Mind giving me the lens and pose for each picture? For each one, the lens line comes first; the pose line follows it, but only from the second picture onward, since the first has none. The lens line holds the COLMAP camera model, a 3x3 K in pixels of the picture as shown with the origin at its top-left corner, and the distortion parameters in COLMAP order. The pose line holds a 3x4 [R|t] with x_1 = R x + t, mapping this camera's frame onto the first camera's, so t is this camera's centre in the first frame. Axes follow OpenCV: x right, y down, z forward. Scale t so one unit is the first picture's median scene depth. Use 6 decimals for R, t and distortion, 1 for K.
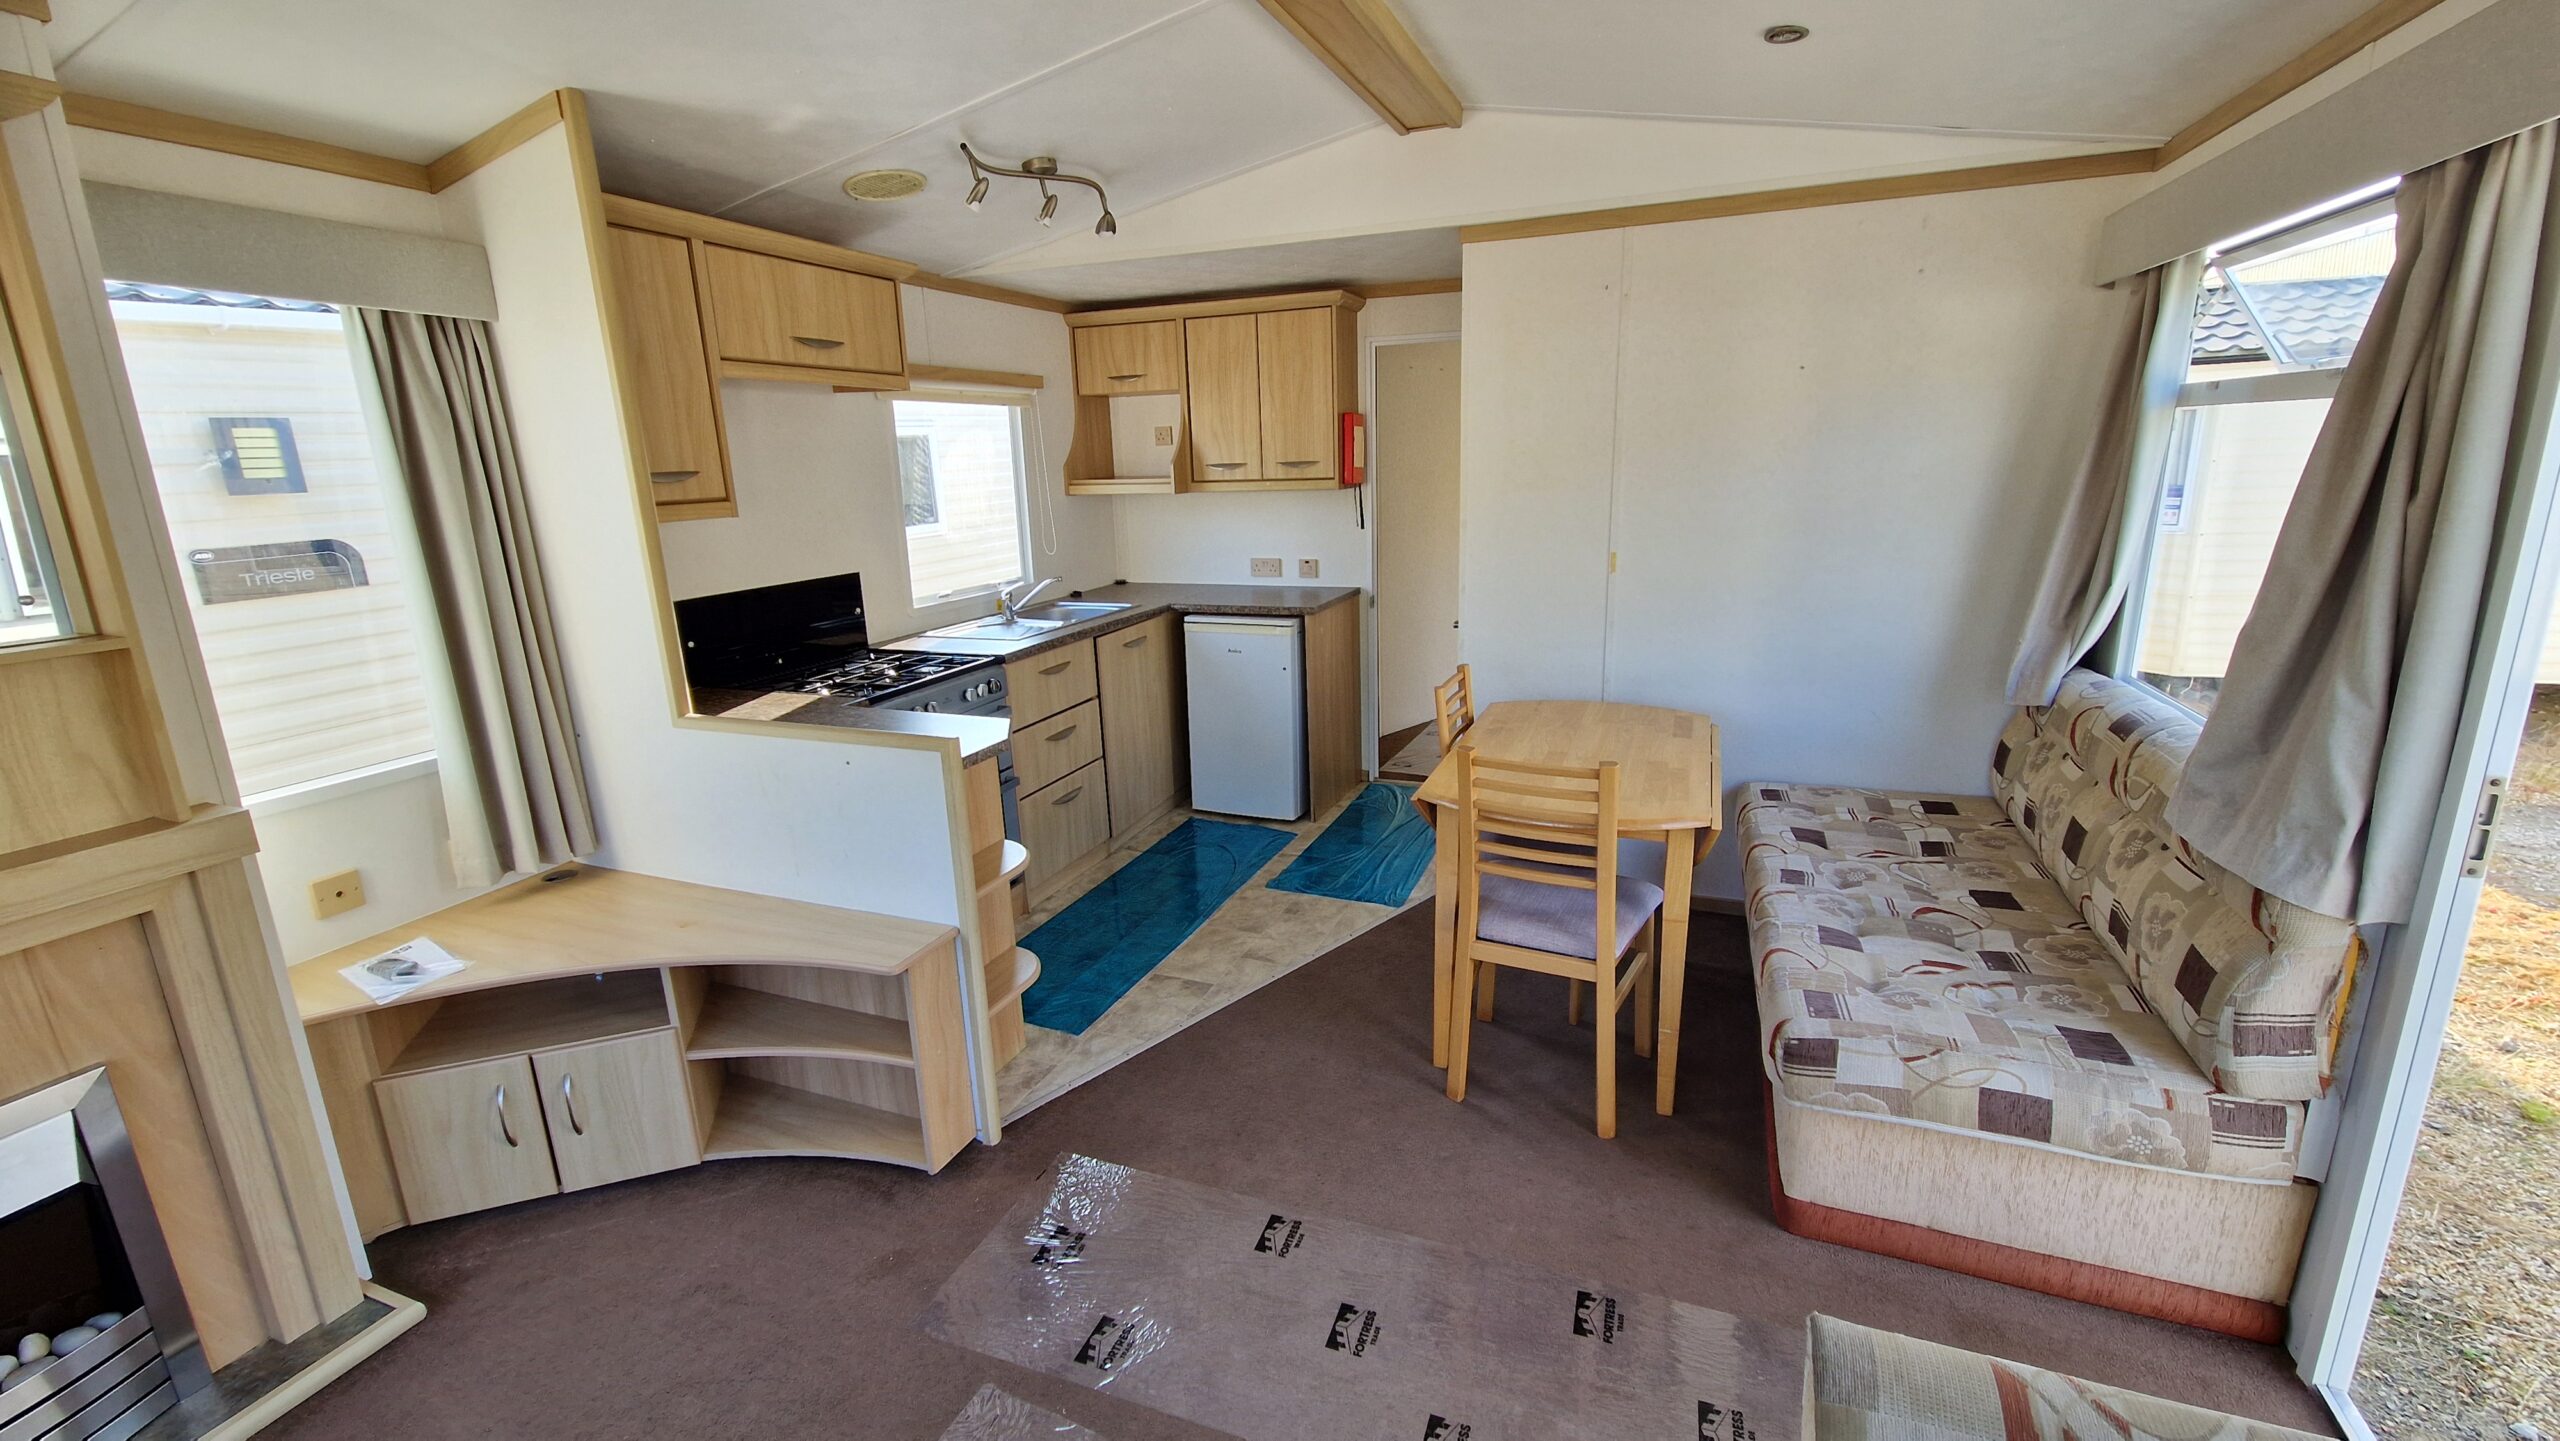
lens RADIAL K [[1031.6, 0, 1288.3], [0, 1031.6, 708.1], [0, 0, 1]] dist [0.007737, -0.006338]
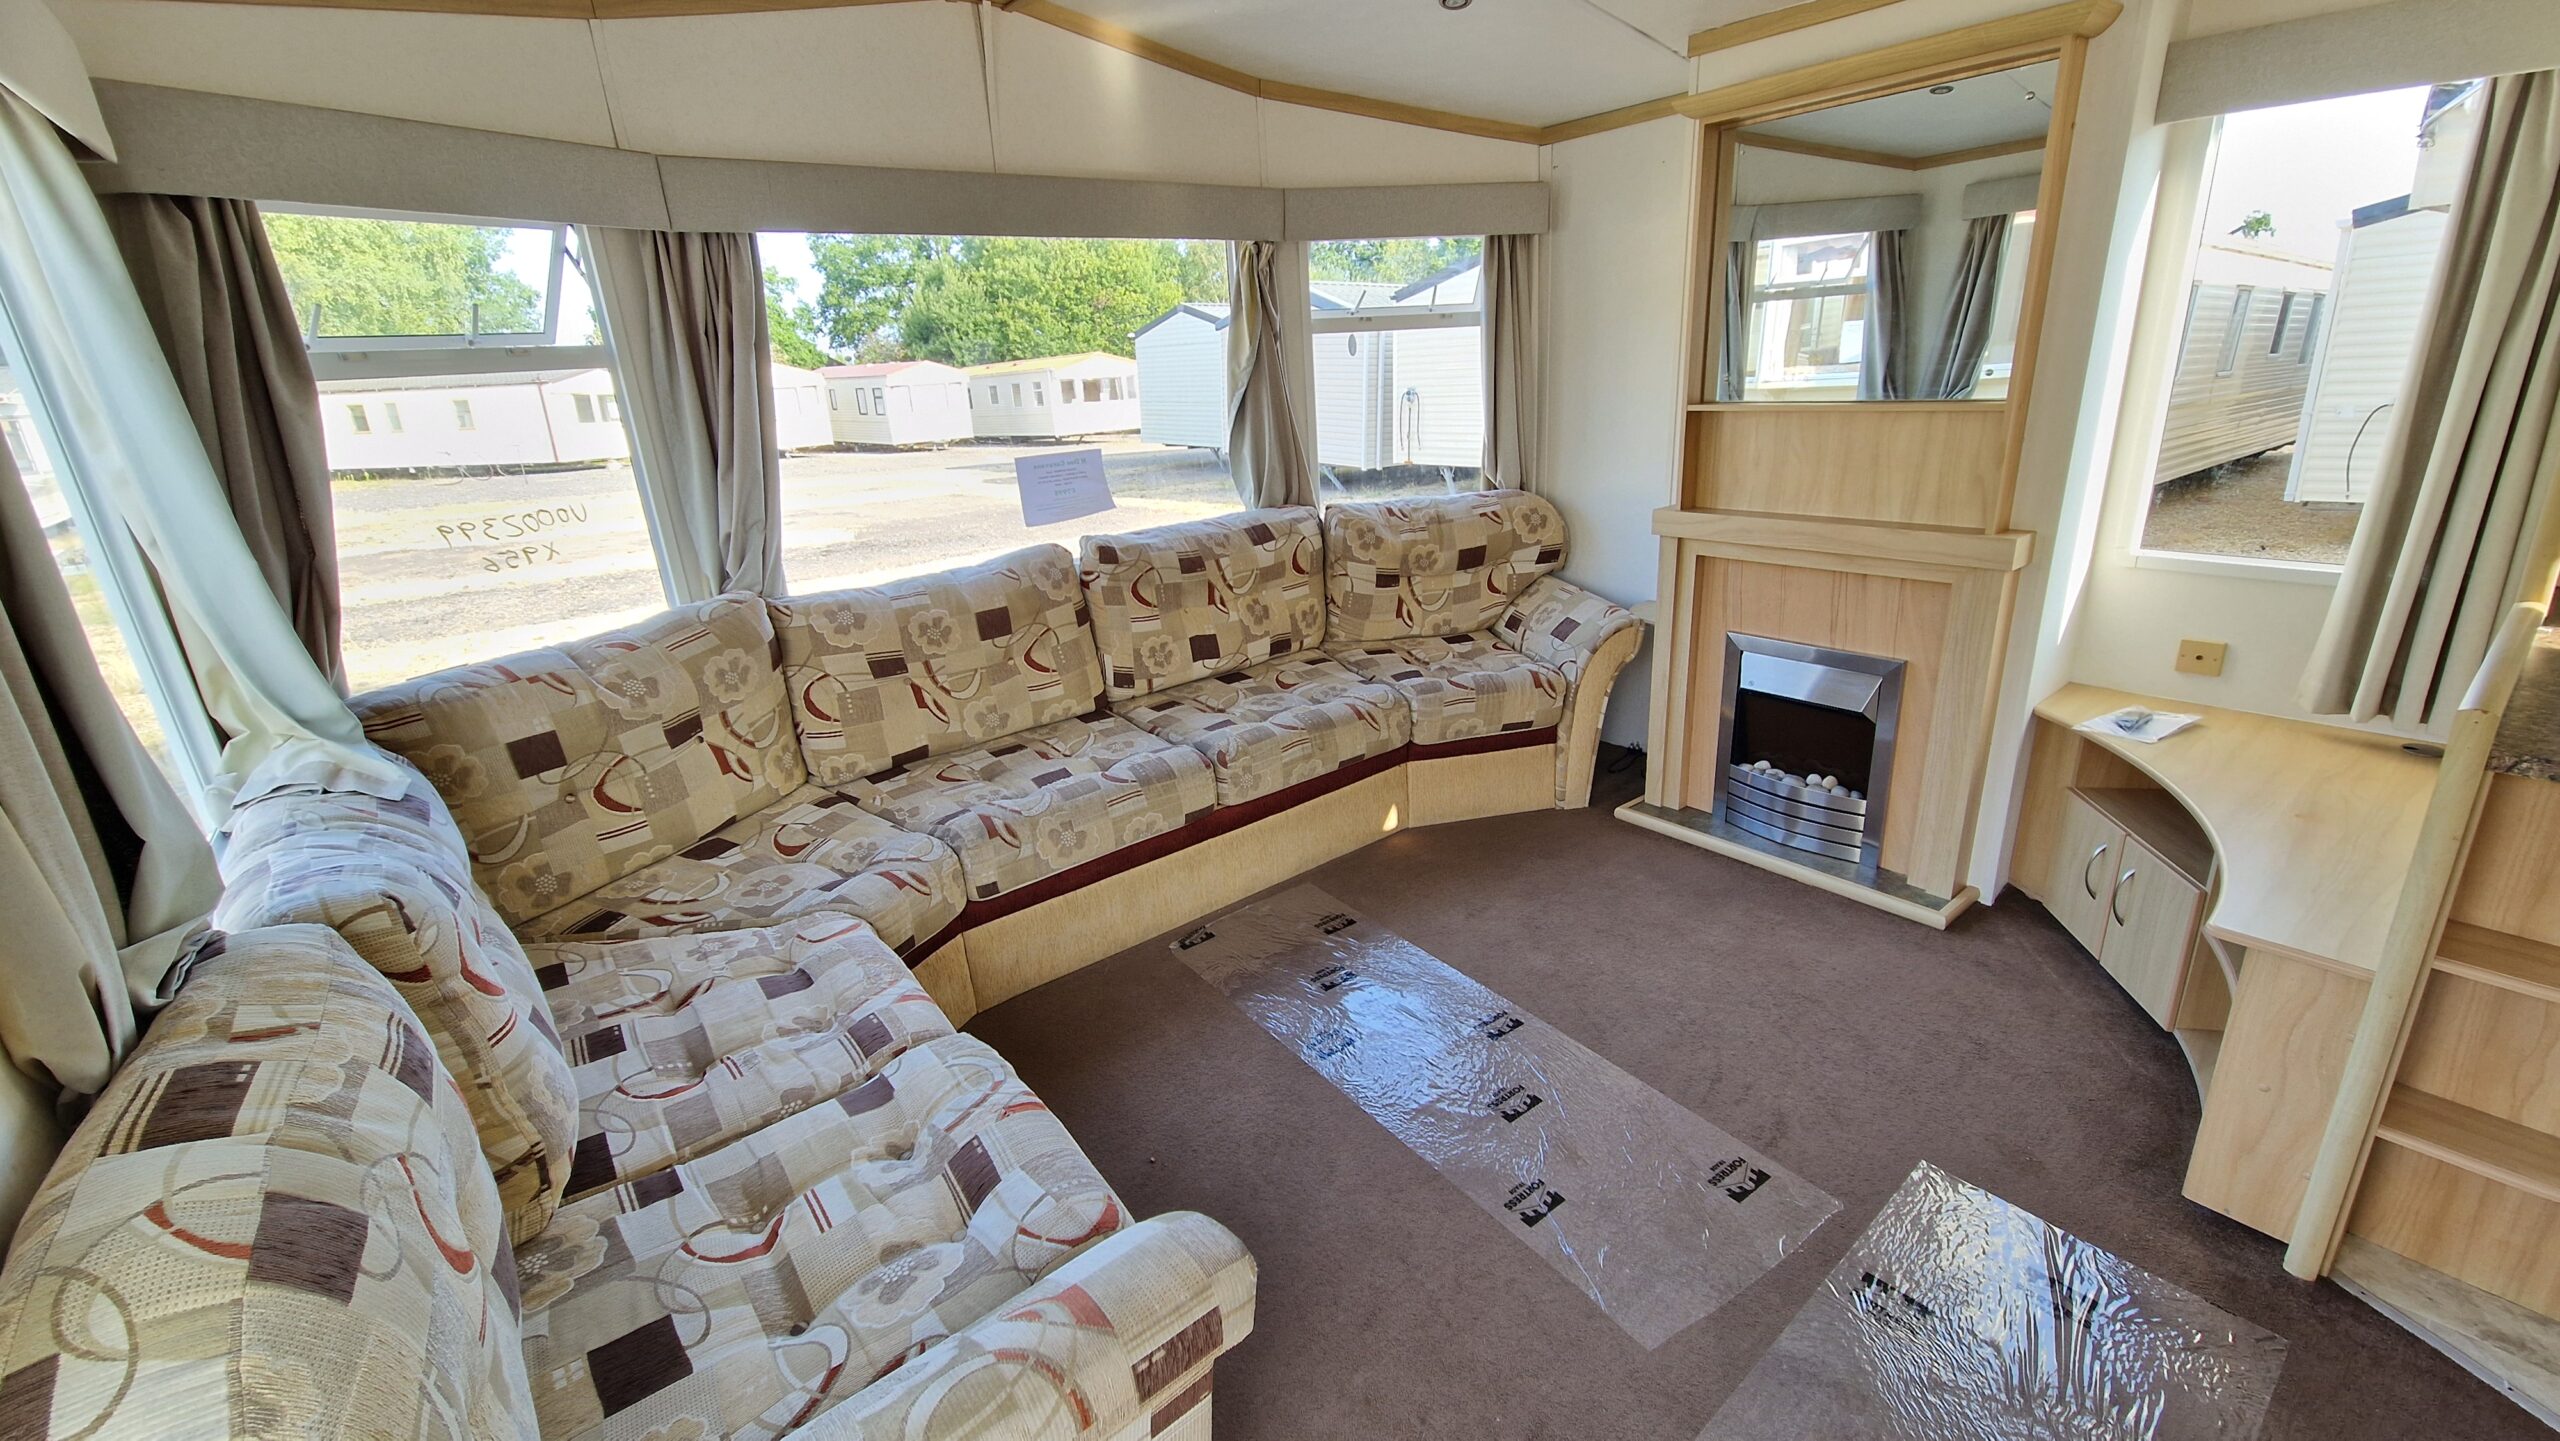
lens RADIAL K [[1031.6, 0, 1288.3], [0, 1031.6, 708.1], [0, 0, 1]] dist [0.007737, -0.006338]
pose [[-0.499611, 0.321544, -0.804362, 0.275607], [-0.144478, 0.884620, 0.443367, -0.070145], [0.854116, 0.337724, -0.395510, 0.316995]]
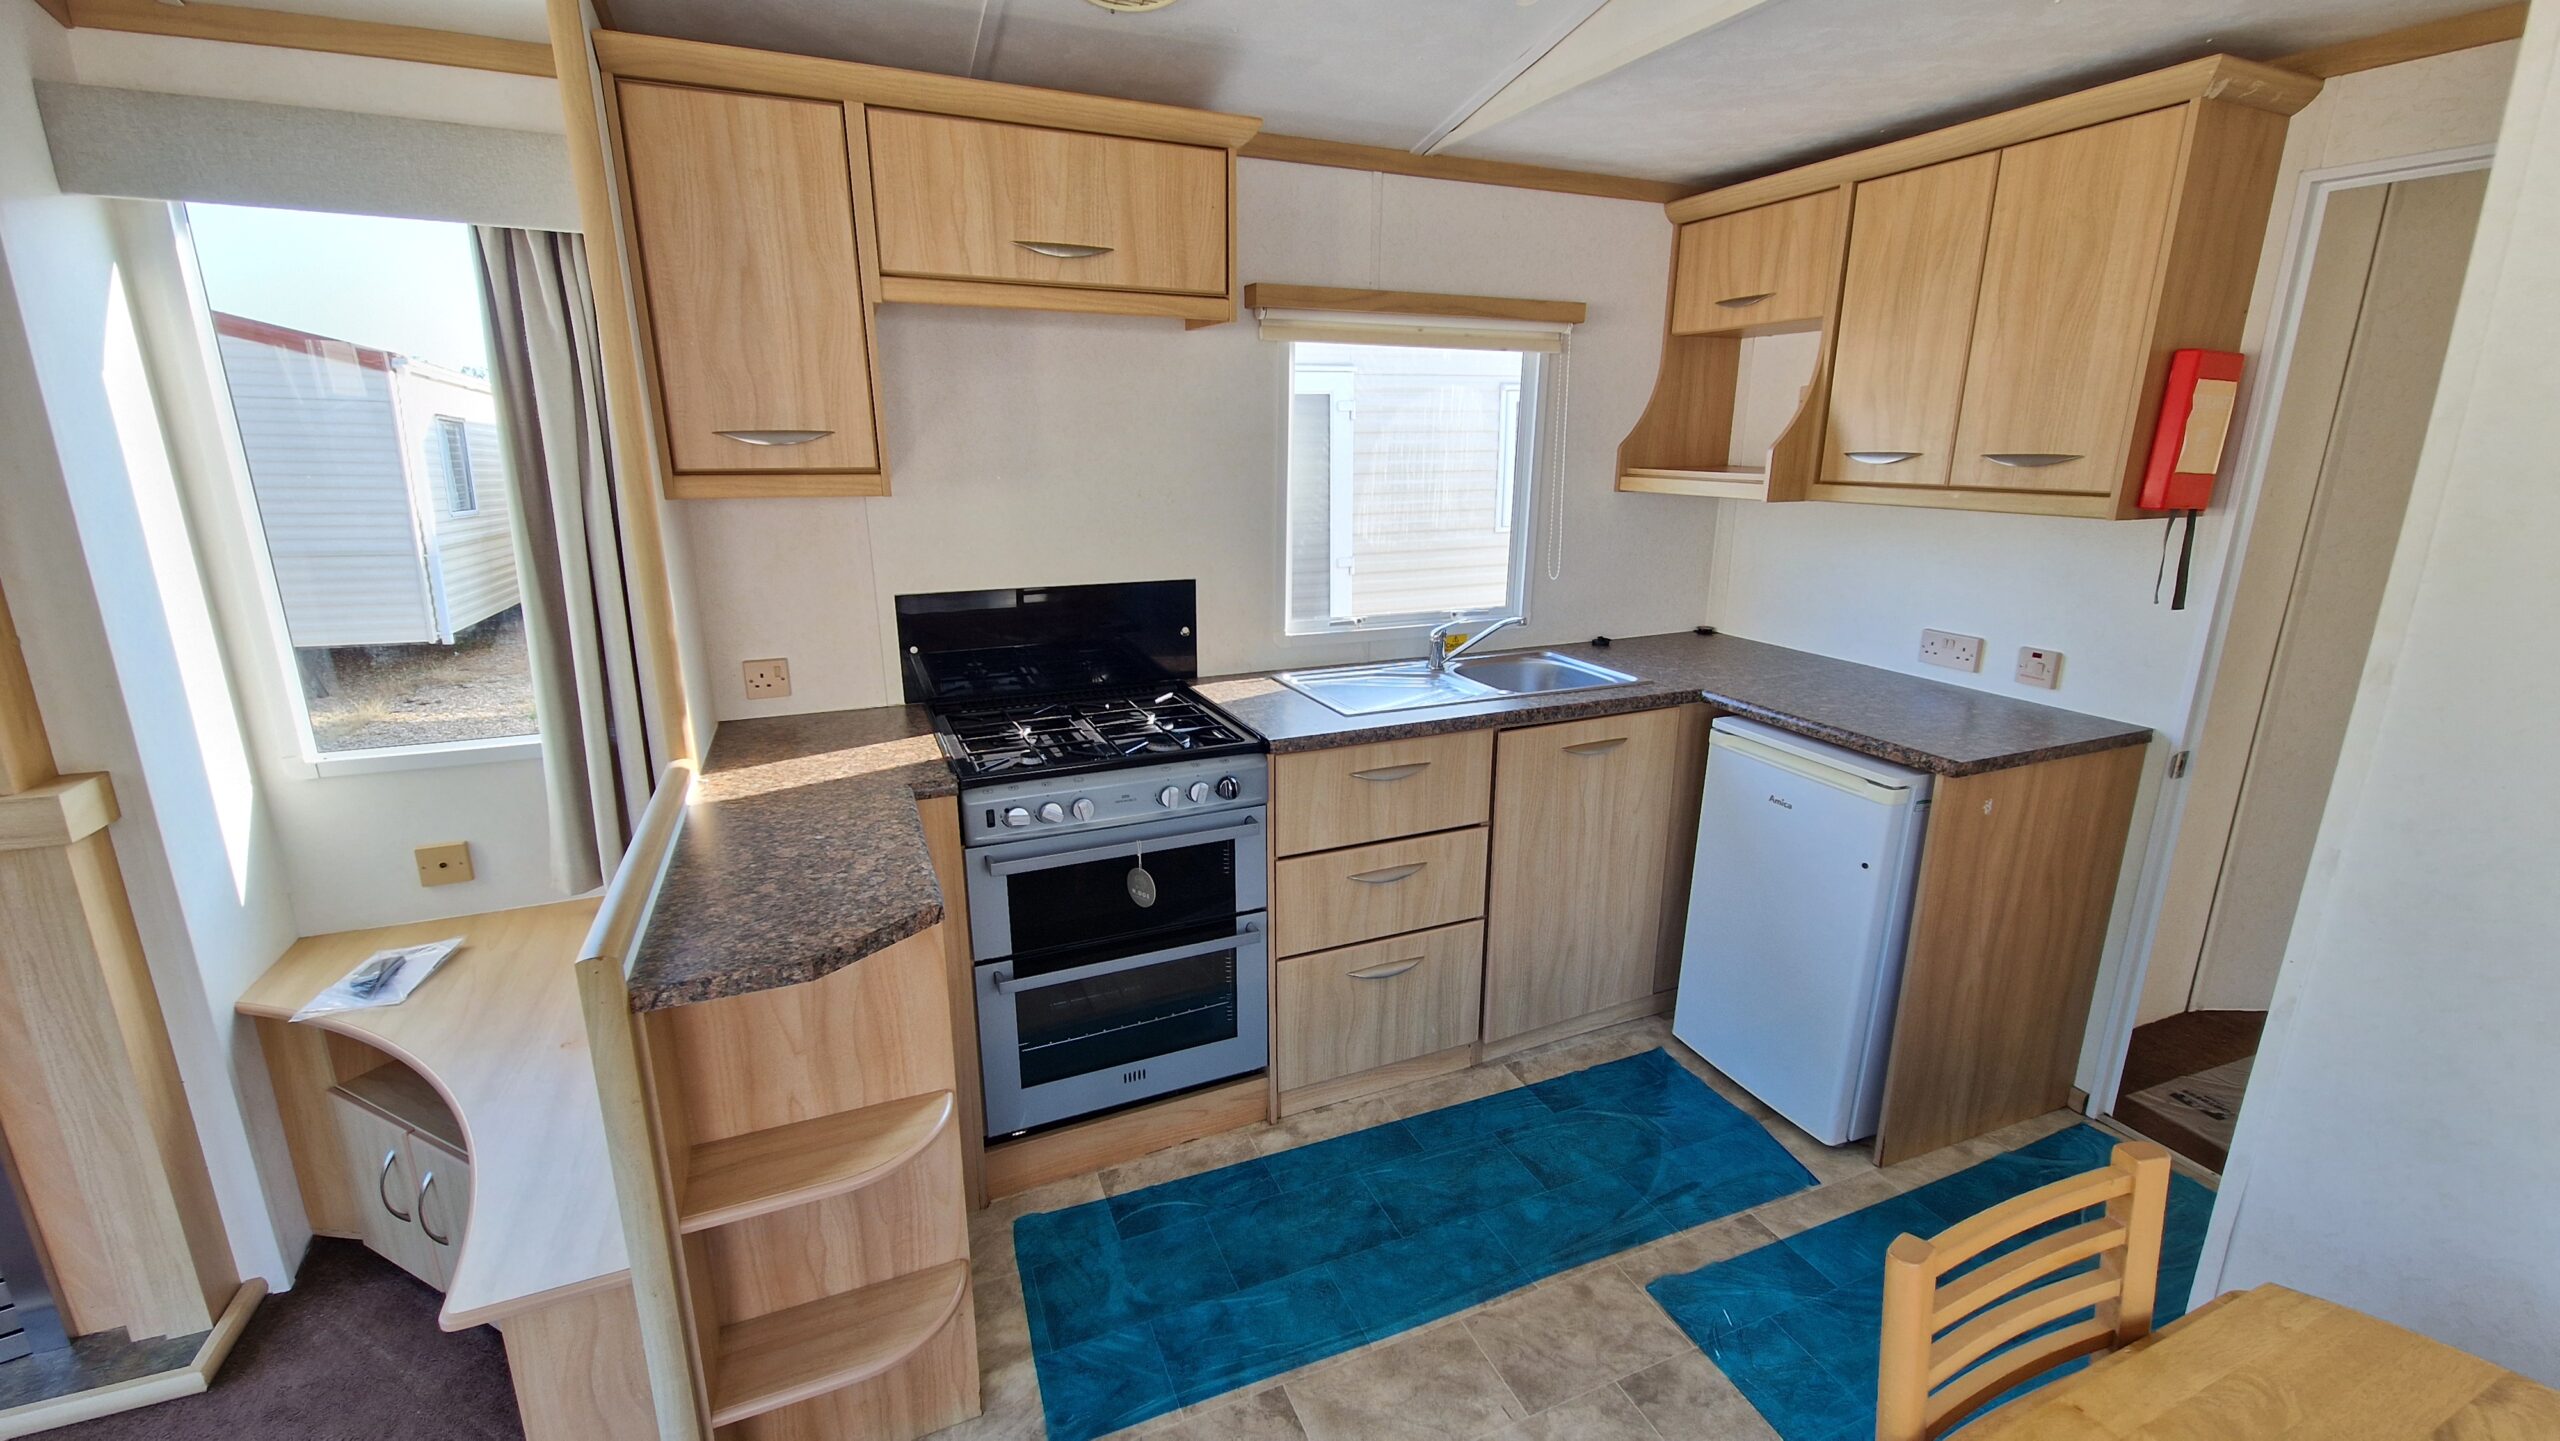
lens RADIAL K [[1031.6, 0, 1288.3], [0, 1031.6, 708.1], [0, 0, 1]] dist [0.007737, -0.006338]
pose [[0.701110, 0.212295, -0.680717, 0.124525], [-0.195530, 0.975297, 0.102778, -0.109049], [0.685721, 0.061042, 0.725301, 0.434785]]
